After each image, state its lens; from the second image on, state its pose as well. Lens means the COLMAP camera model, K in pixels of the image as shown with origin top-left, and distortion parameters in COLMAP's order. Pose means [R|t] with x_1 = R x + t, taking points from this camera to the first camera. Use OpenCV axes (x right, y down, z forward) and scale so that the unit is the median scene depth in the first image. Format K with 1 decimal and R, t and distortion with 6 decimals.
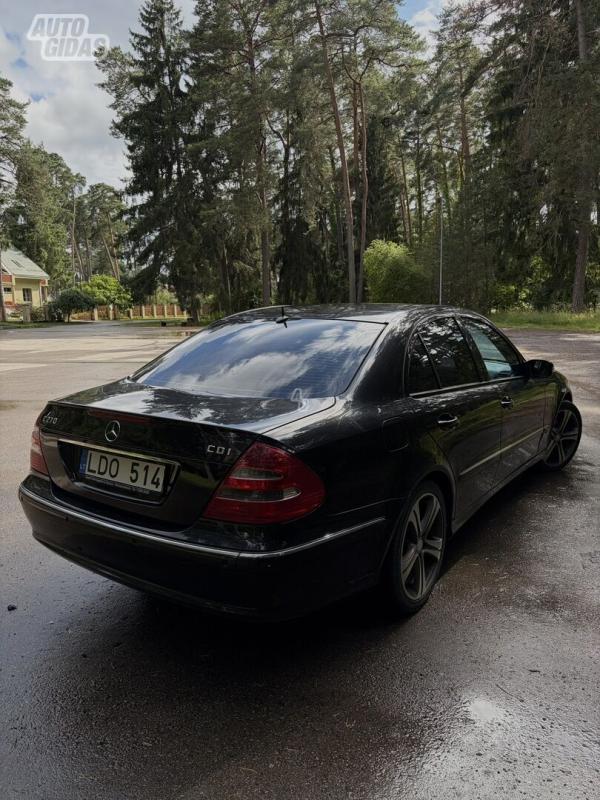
lens RADIAL K [[628.5, 0, 300.8], [0, 628.5, 398.4], [0, 0, 1]] dist [0.007291, 0.001688]
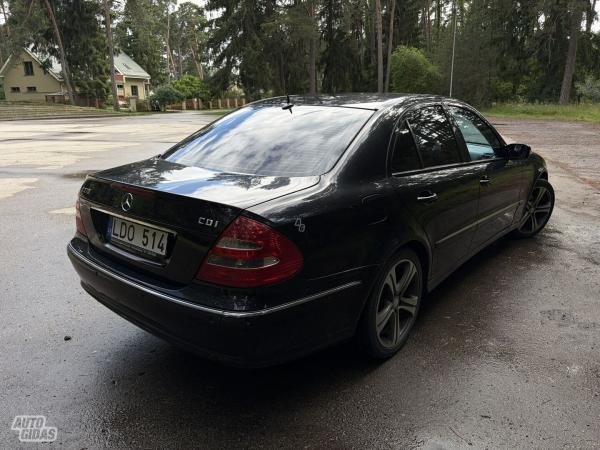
lens RADIAL K [[471.4, 0, 297.8], [0, 471.4, 225.4], [0, 0, 1]] dist [0.007291, 0.001688]
pose [[0.995970, 0.024762, -0.086195, 0.062538], [-0.014707, 0.993211, 0.115389, -0.007392], [0.088467, -0.113656, 0.989574, 0.101065]]
